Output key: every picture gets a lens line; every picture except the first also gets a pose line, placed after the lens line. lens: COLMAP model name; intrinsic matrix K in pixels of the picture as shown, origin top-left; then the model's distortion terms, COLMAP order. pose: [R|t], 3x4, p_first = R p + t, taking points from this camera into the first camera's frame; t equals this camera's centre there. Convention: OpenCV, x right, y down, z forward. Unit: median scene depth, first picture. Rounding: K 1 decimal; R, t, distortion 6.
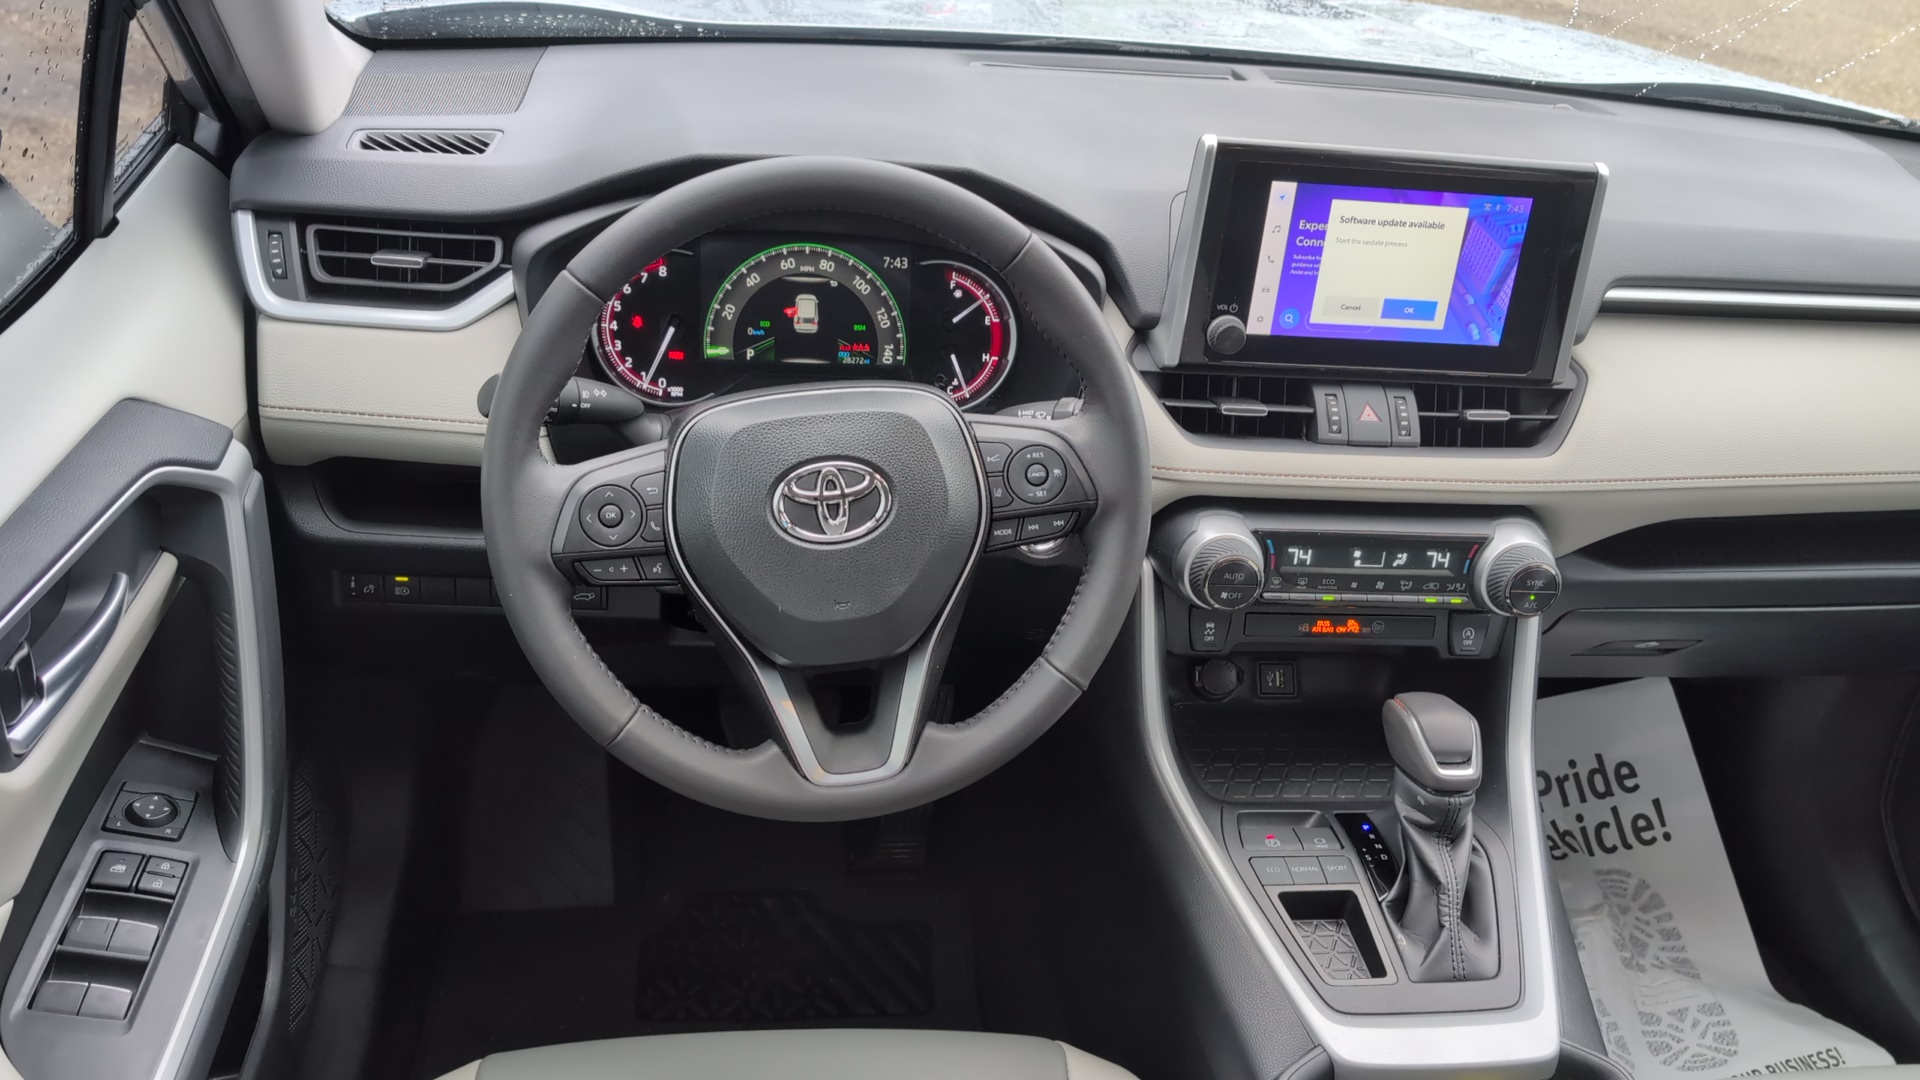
lens RADIAL K [[1622.9, 0, 960.0], [0, 1622.9, 540.0], [0, 0, 1]] dist [0.108697, -0.312362]
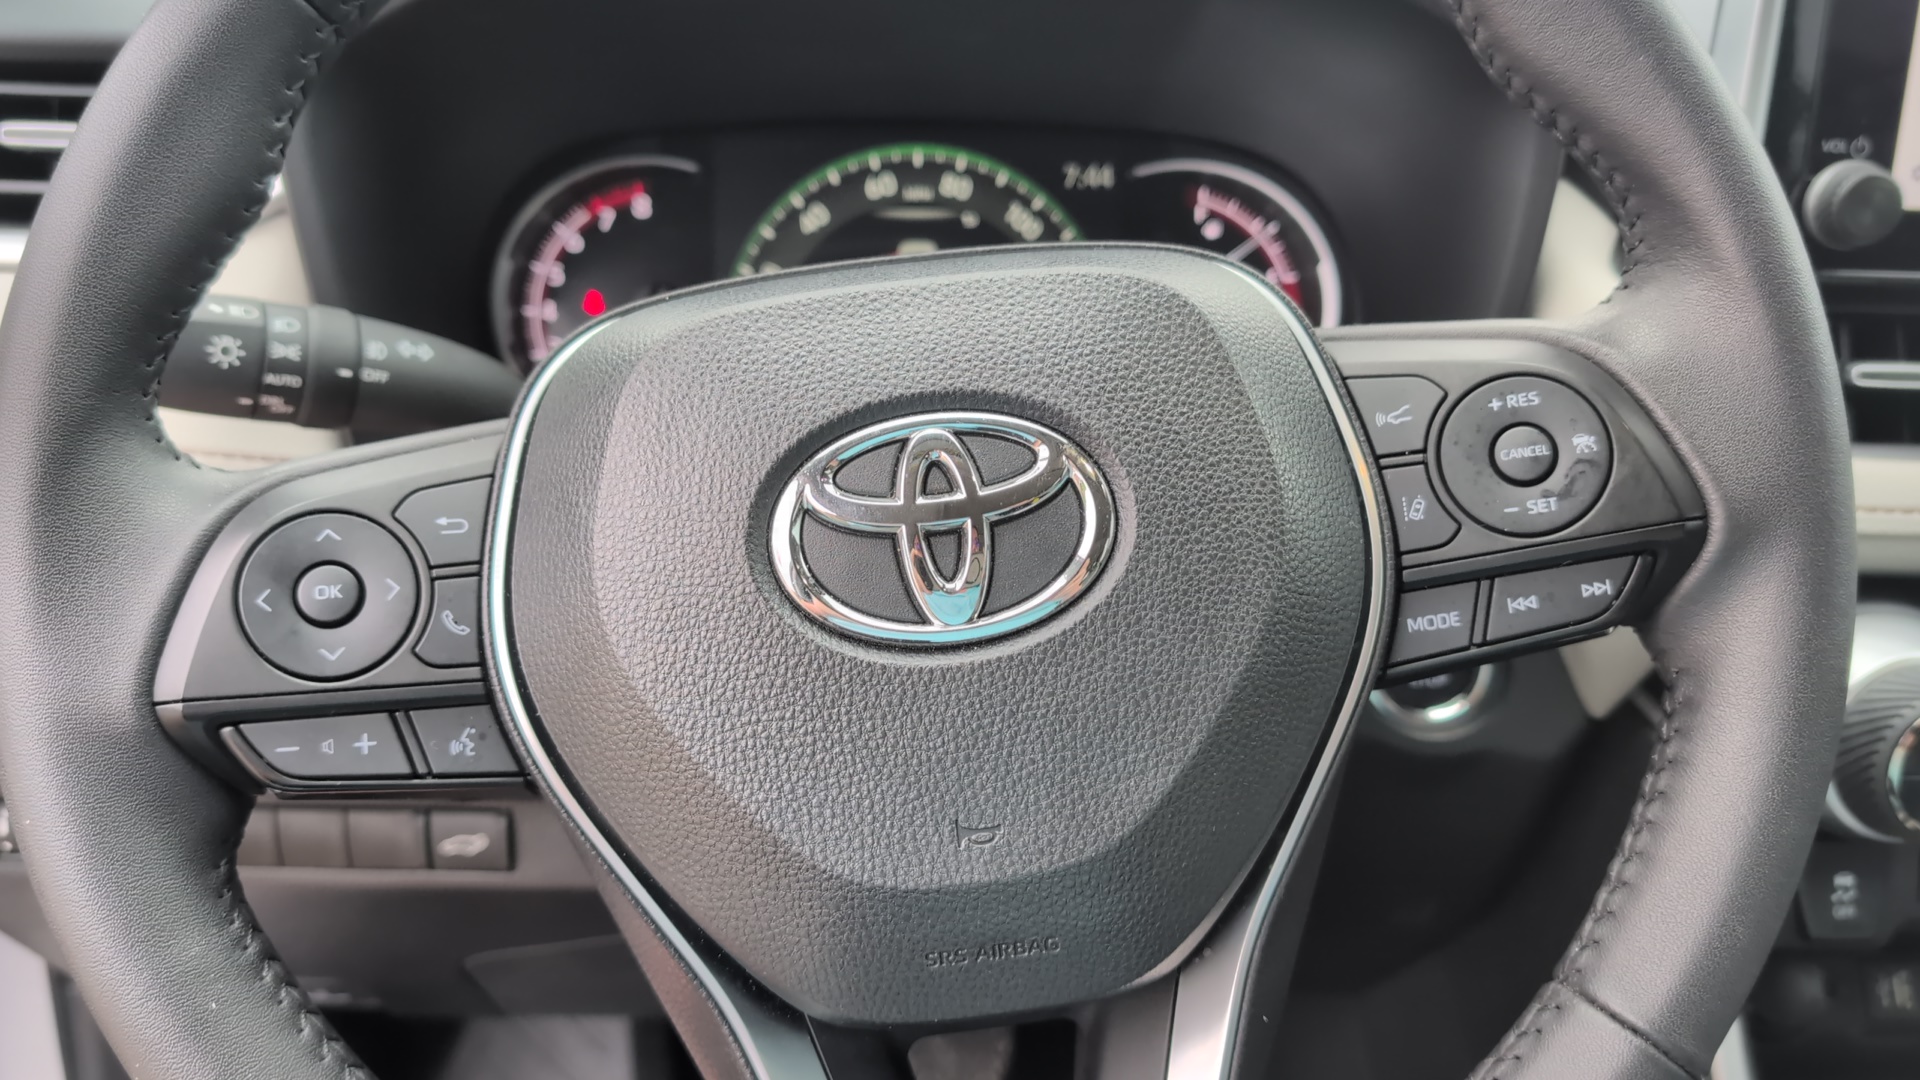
lens RADIAL K [[1622.9, 0, 960.0], [0, 1622.9, 540.0], [0, 0, 1]] dist [0.108697, -0.312362]
pose [[0.993577, -0.039160, -0.106168, -0.031636], [0.021709, 0.986750, -0.160791, 0.027660], [0.111058, 0.157453, 0.981262, 0.541263]]
